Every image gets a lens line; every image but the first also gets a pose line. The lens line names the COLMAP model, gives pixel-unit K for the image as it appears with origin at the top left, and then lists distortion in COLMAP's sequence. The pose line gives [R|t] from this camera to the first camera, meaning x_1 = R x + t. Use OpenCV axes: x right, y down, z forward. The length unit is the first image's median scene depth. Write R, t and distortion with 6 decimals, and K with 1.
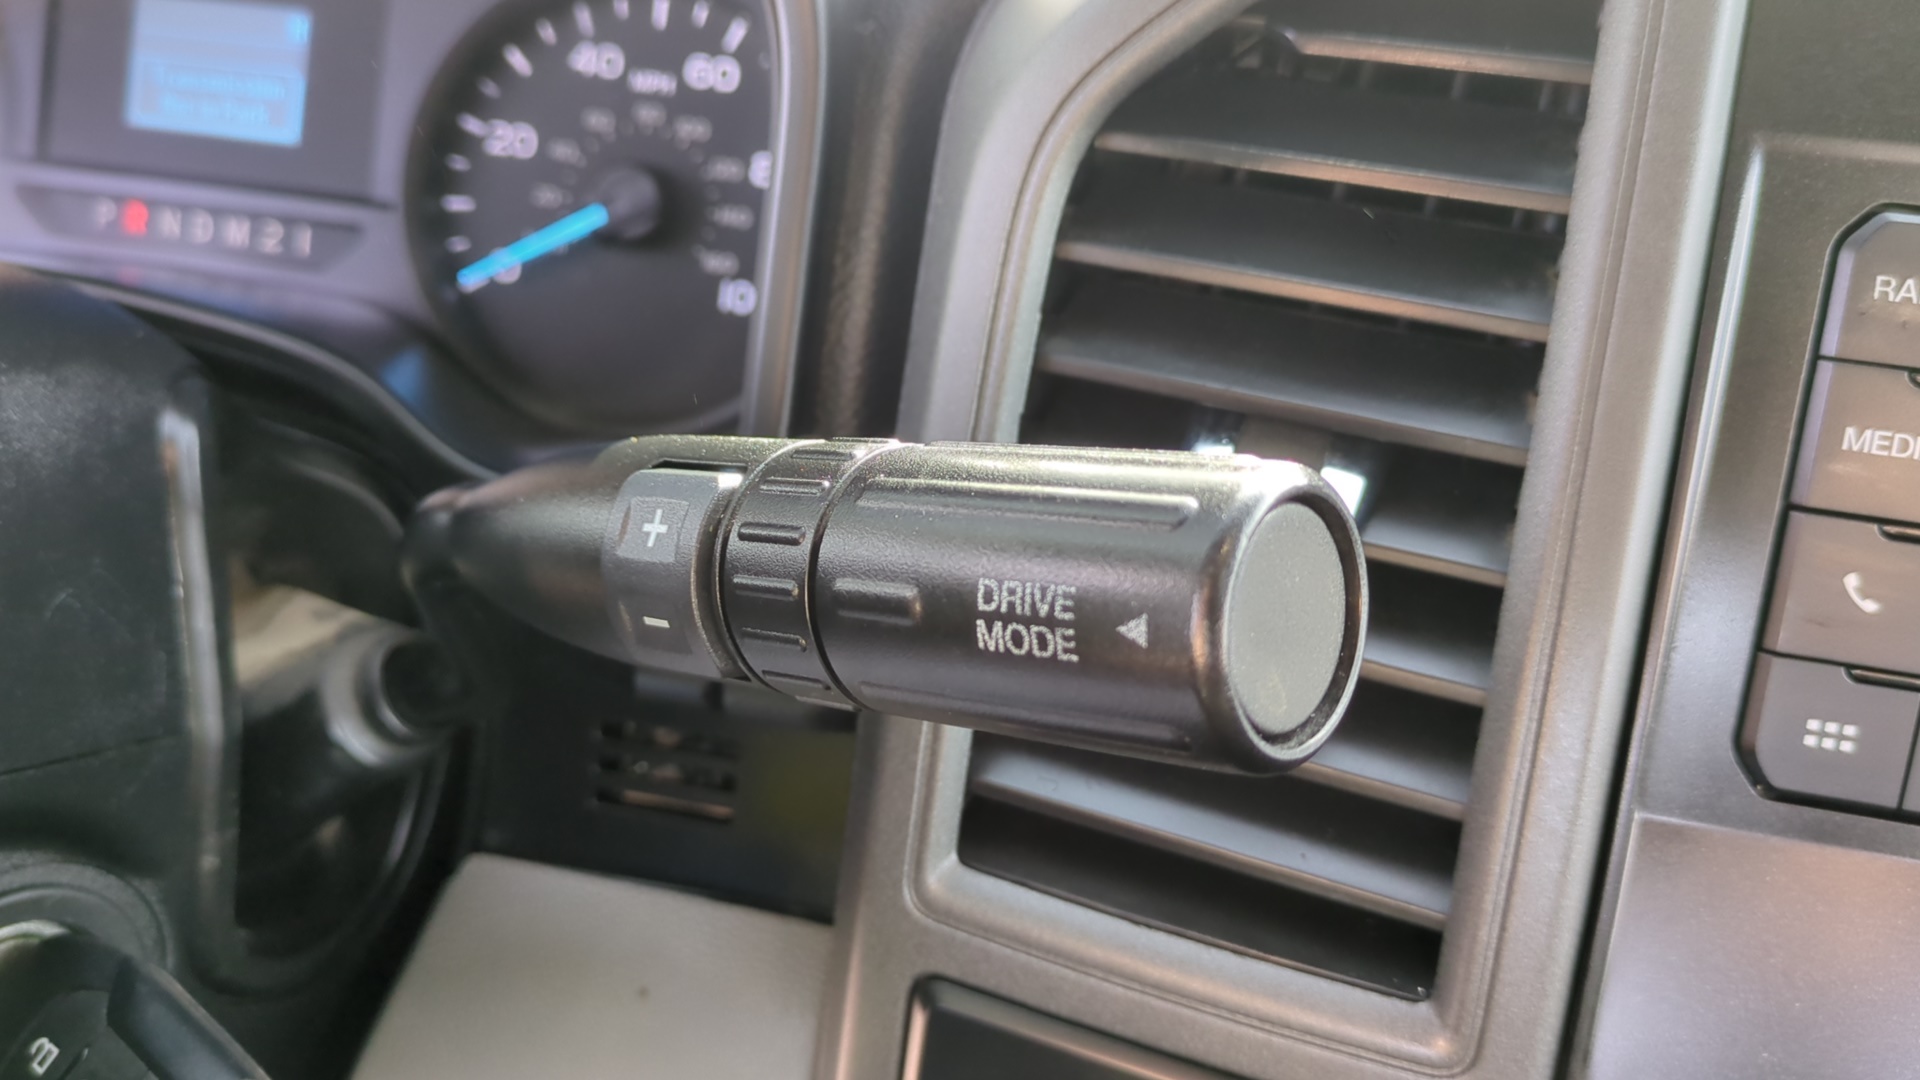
lens RADIAL K [[1643.0, 0, 957.2], [0, 1643.0, 527.7], [0, 0, 1]] dist [0.067947, -0.091972]
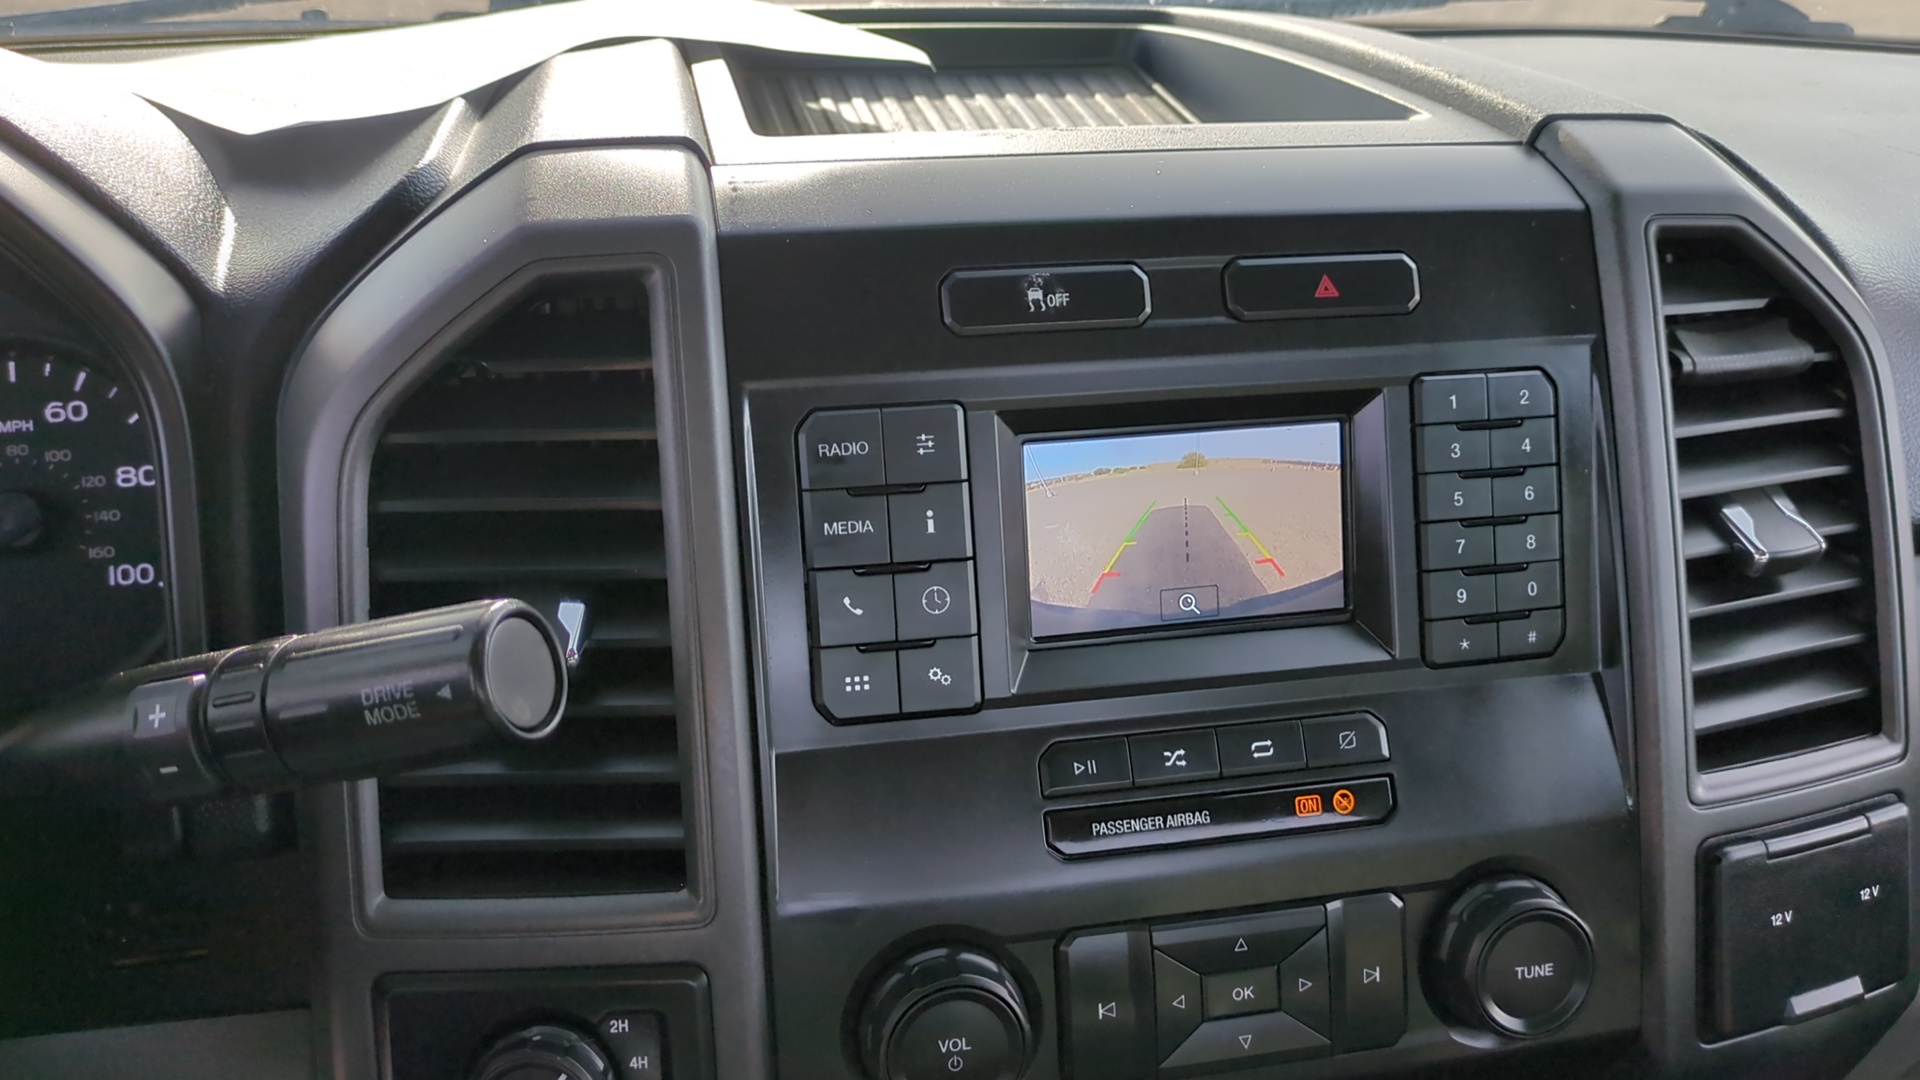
lens RADIAL K [[1643.0, 0, 977.6], [0, 1643.0, 530.1], [0, 0, 1]] dist [0.067947, -0.091972]
pose [[0.904538, -0.194651, 0.379370, -0.024216], [0.230014, 0.971915, -0.049747, 0.081971], [-0.359032, 0.132258, 0.923907, -0.810781]]
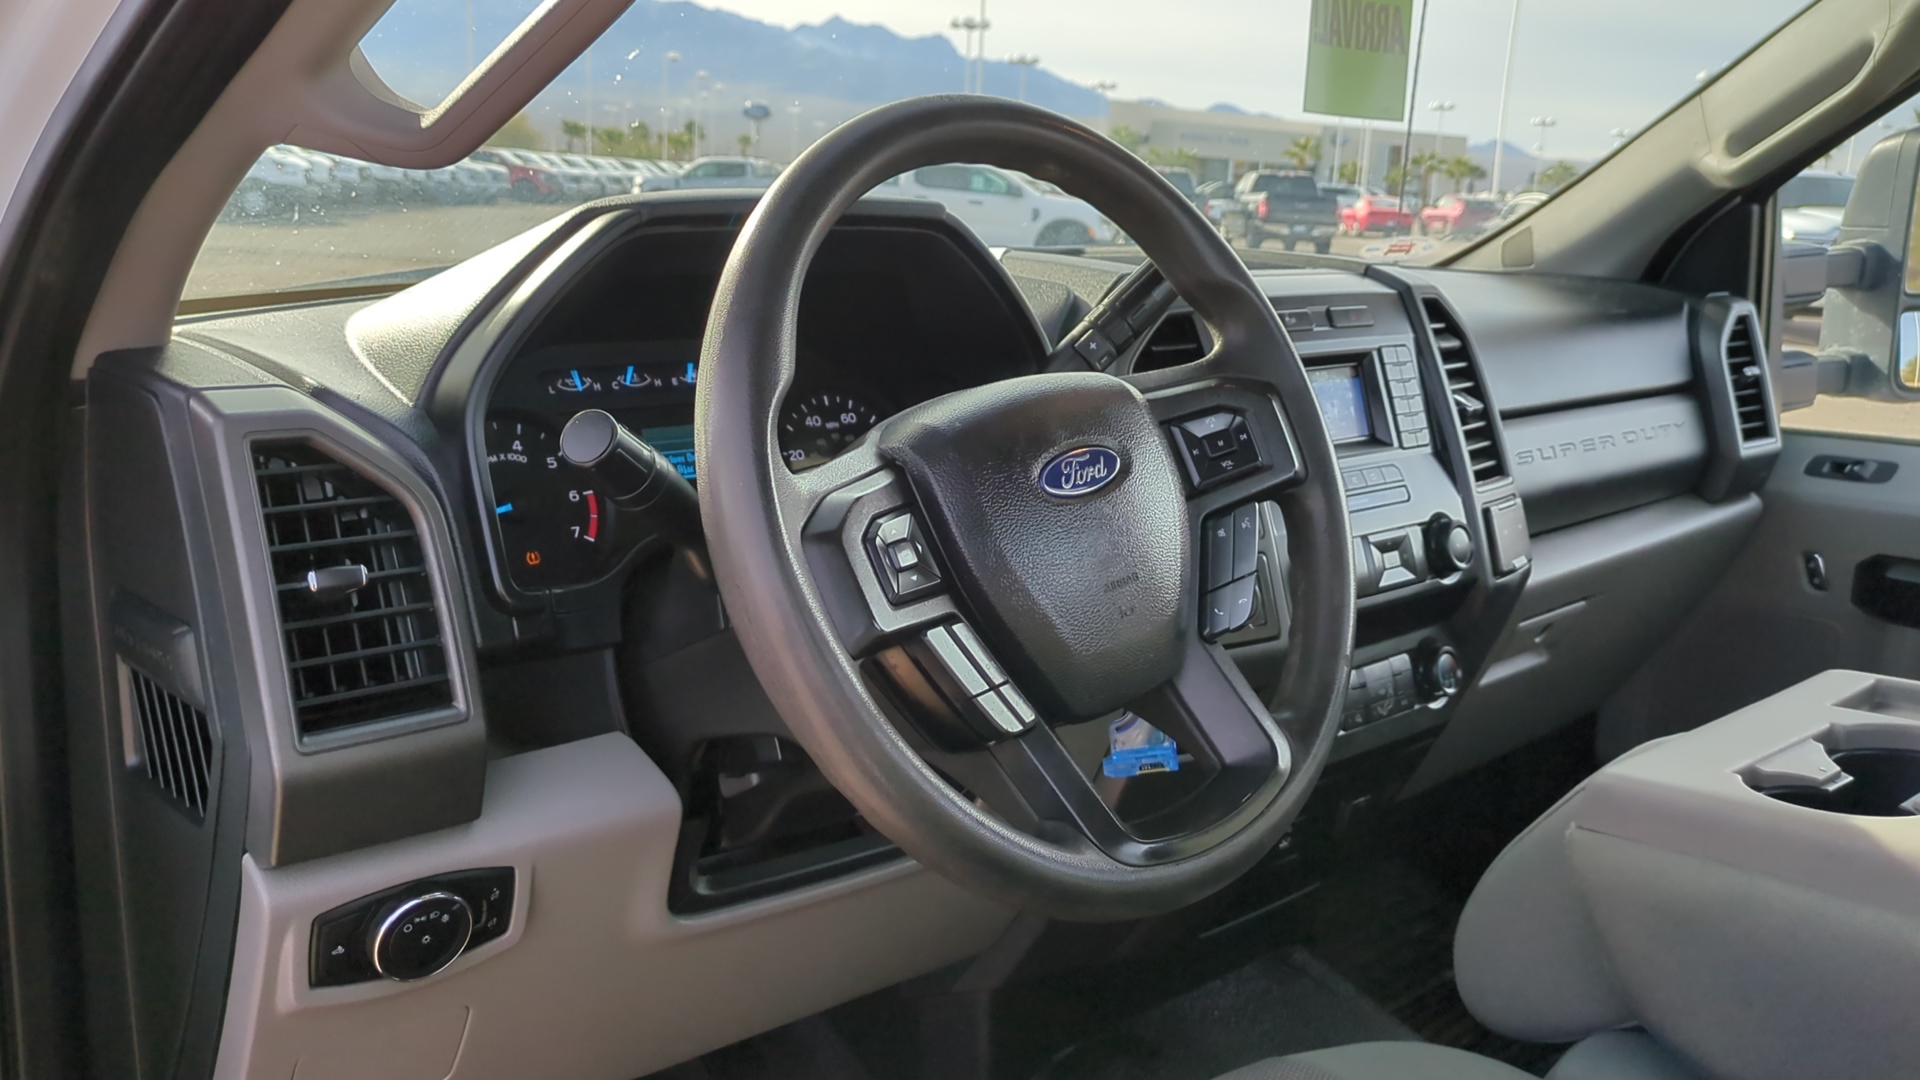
lens RADIAL K [[1643.0, 0, 964.7], [0, 1643.0, 544.0], [0, 0, 1]] dist [0.067947, -0.091972]
pose [[0.571673, -0.207143, 0.793903, -4.044508], [0.404231, 0.913130, -0.052827, 0.254664], [-0.713994, 0.351120, 0.605746, -1.315485]]
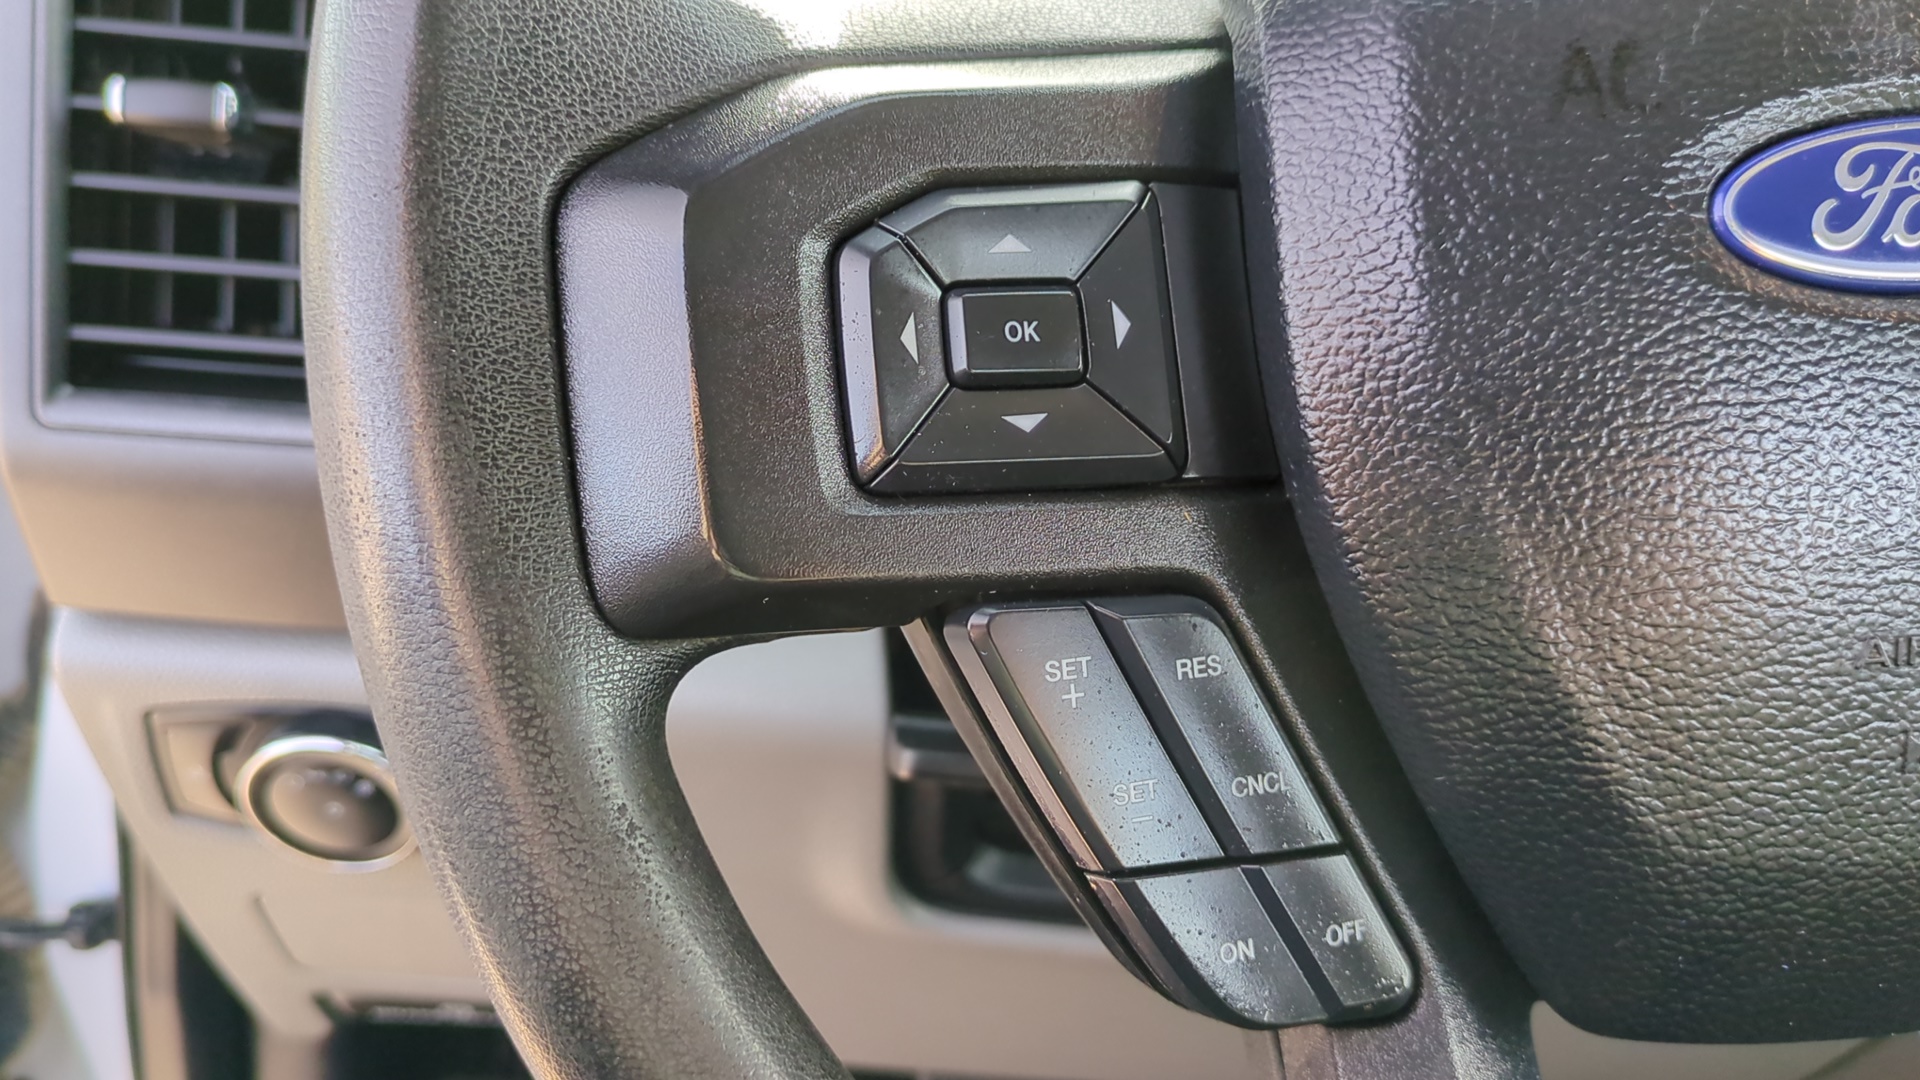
lens RADIAL K [[1643.0, 0, 971.6], [0, 1643.0, 536.9], [0, 0, 1]] dist [0.067947, -0.091972]
pose [[0.965217, -0.074168, 0.250710, -1.916249], [0.089086, 0.994834, -0.048673, 0.215470], [-0.245805, 0.069315, 0.966838, -0.211499]]
